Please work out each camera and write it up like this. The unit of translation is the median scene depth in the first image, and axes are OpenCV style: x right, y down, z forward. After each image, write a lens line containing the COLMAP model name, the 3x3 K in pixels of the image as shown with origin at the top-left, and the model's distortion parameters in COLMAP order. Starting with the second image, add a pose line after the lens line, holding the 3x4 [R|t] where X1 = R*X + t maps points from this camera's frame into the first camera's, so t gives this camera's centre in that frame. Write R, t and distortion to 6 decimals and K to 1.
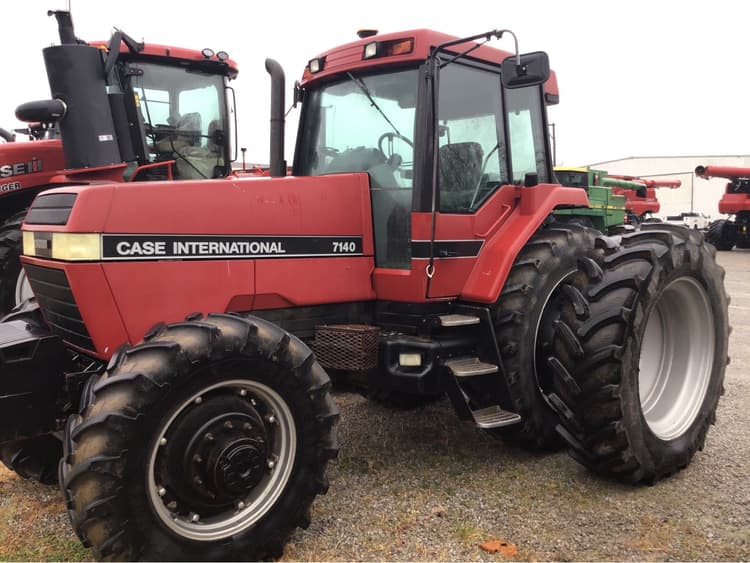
lens RADIAL K [[694.1, 0, 389.0], [0, 694.1, 274.2], [0, 0, 1]] dist [0.012078, -0.018151]
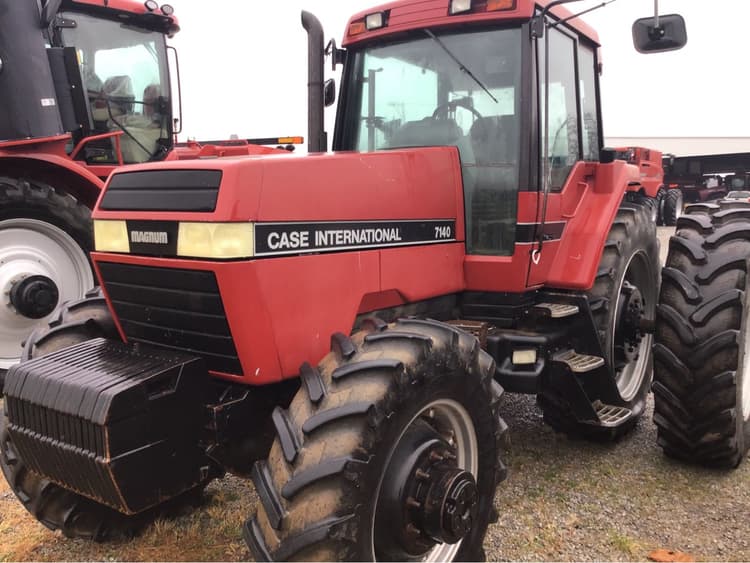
lens RADIAL K [[698.3, 0, 371.5], [0, 698.3, 275.9], [0, 0, 1]] dist [0.002086, 0.000000]
pose [[0.973752, -0.033383, 0.225152, -0.378237], [0.025979, 0.999022, 0.035769, -0.019258], [-0.226125, -0.028981, 0.973667, 0.180209]]
